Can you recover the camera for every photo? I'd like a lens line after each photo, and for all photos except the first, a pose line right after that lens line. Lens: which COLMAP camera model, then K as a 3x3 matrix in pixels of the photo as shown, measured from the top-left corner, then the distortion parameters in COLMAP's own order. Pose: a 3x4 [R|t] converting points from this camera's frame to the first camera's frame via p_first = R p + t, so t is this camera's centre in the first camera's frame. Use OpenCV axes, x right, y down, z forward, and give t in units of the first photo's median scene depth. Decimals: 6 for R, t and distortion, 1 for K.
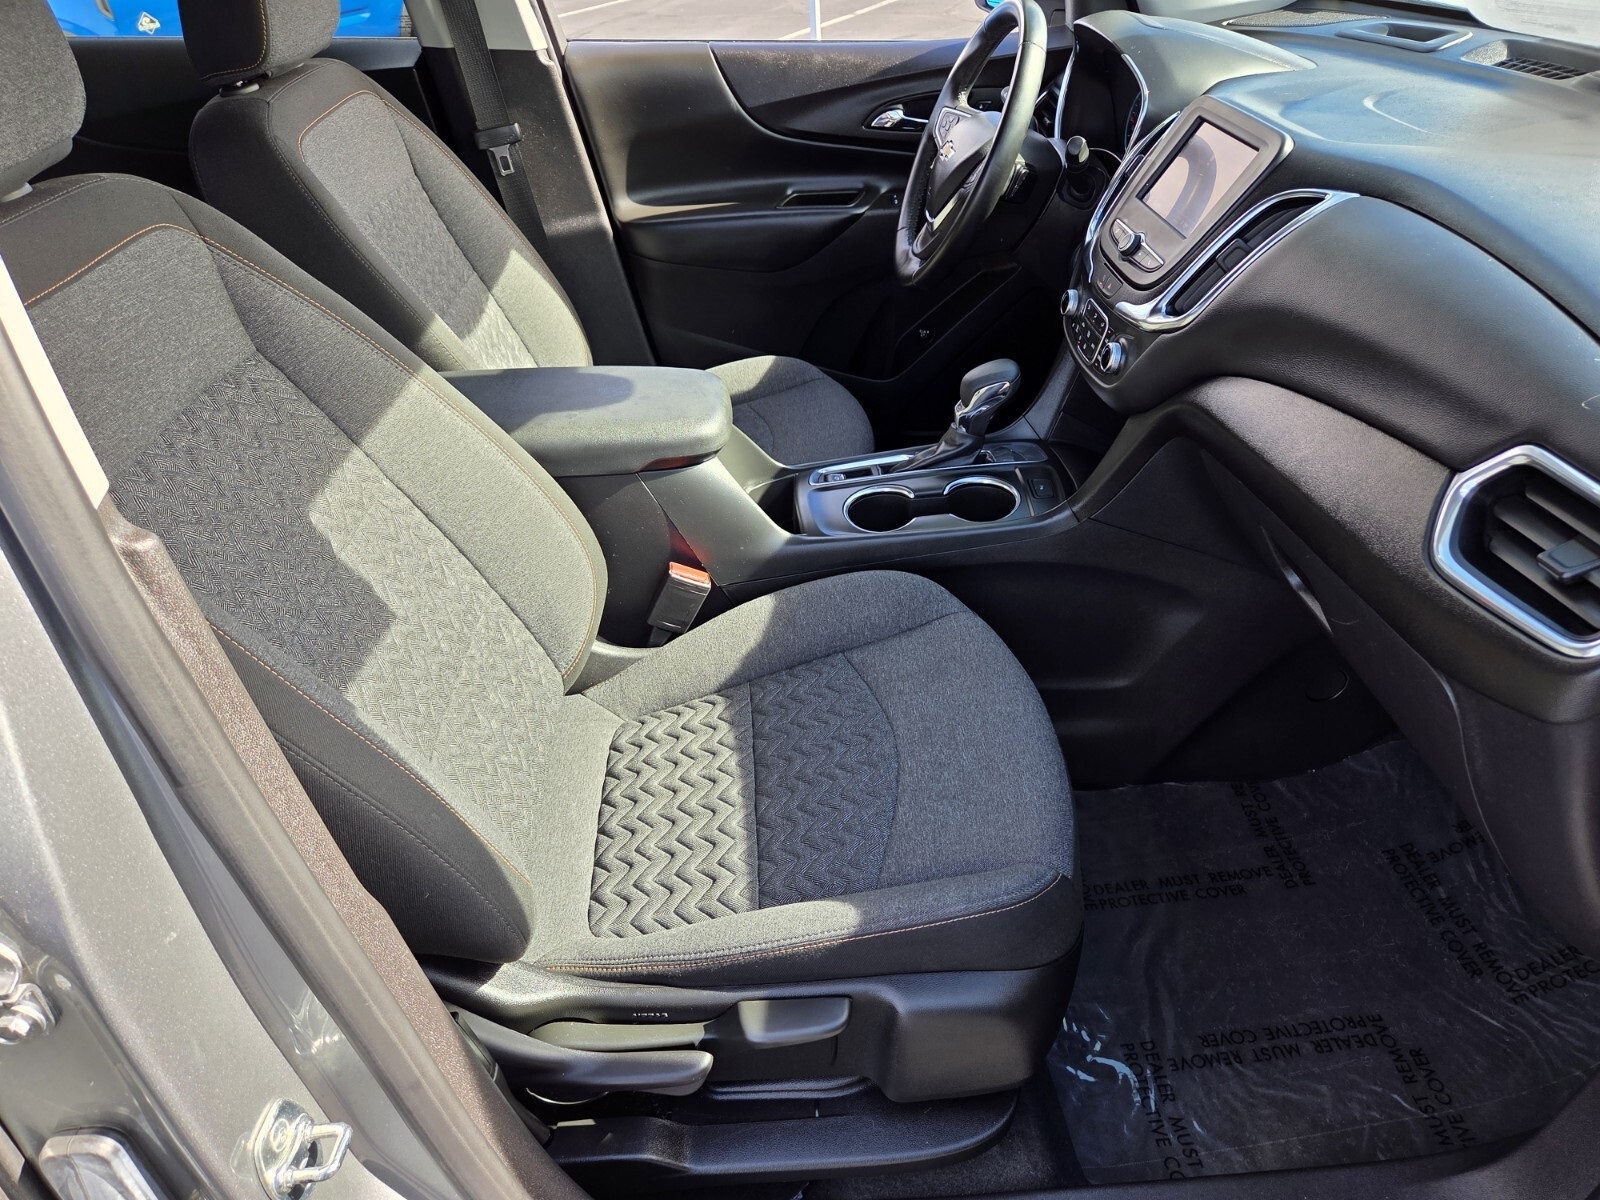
lens RADIAL K [[1079.7, 0, 800.0], [0, 1079.7, 600.0], [0, 0, 1]] dist [0.055946, -0.064998]
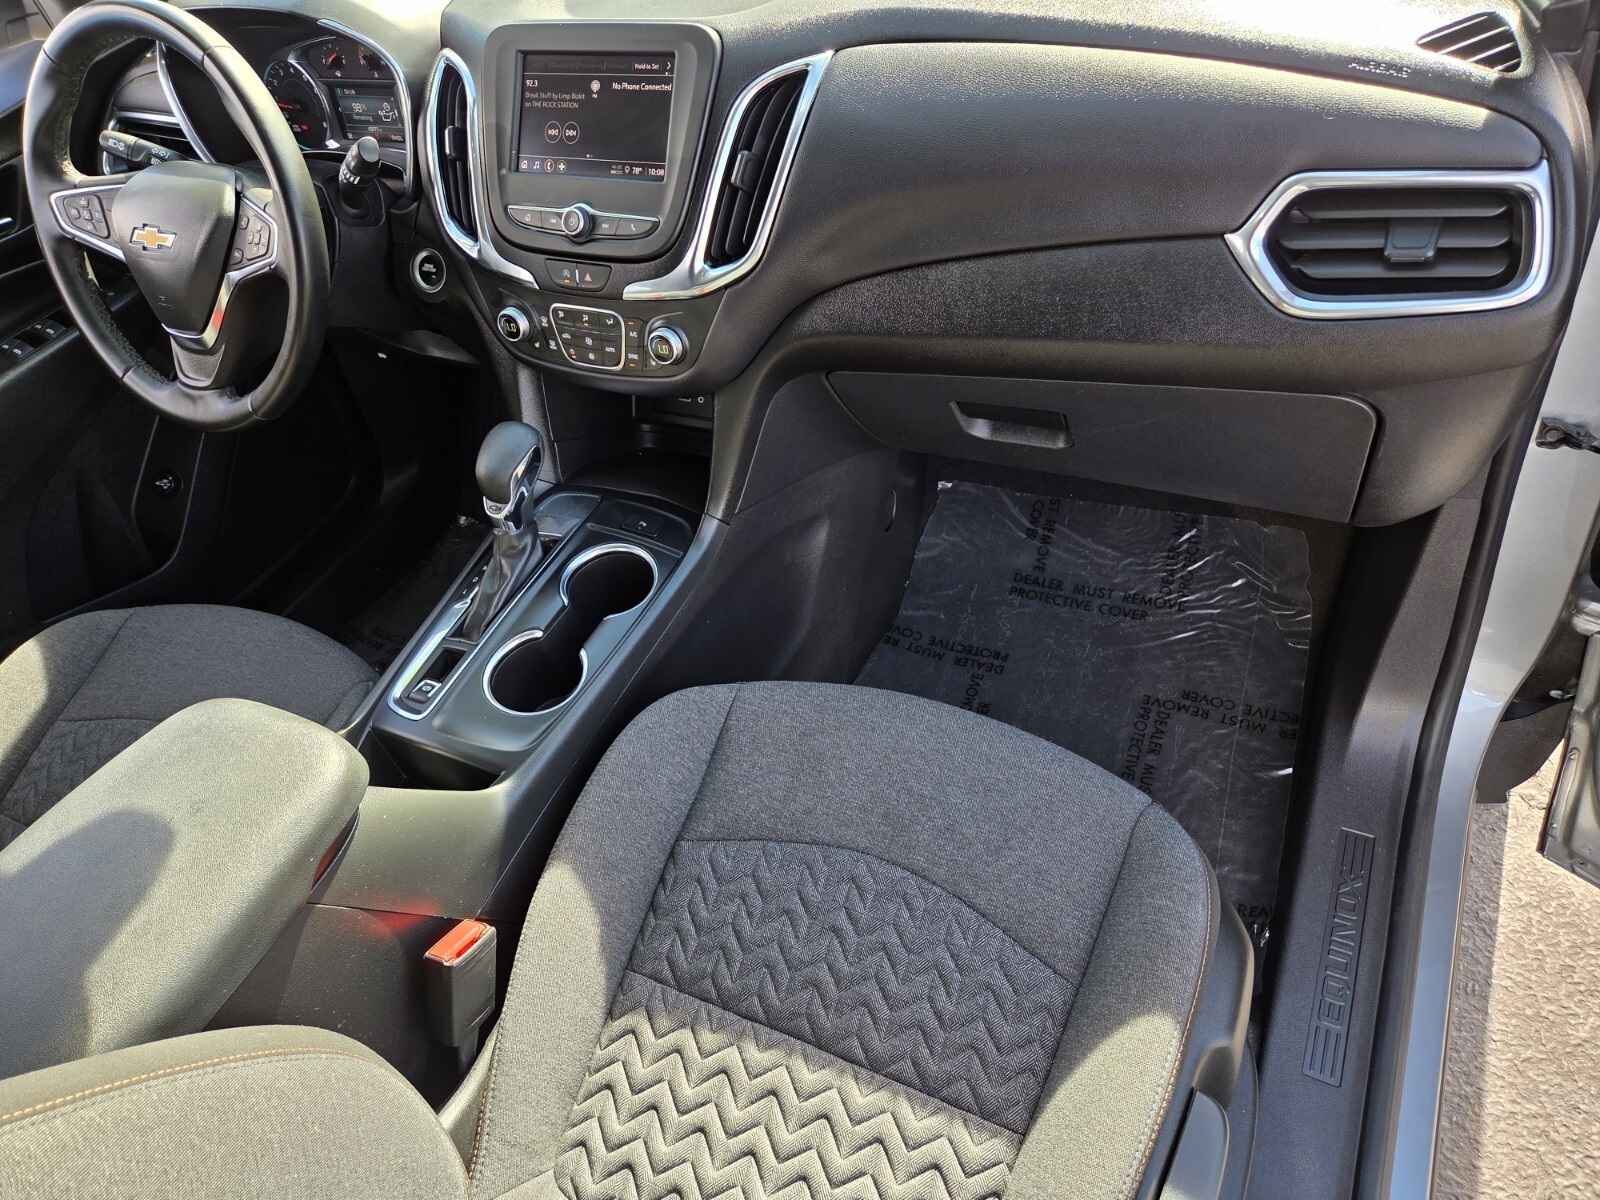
lens RADIAL K [[1079.7, 0, 800.0], [0, 1079.7, 600.0], [0, 0, 1]] dist [0.055946, -0.064998]
pose [[0.493060, -0.636020, 0.593608, -0.261434], [0.600062, 0.742657, 0.297297, -0.249855], [-0.629934, 0.209617, 0.747826, 0.341831]]
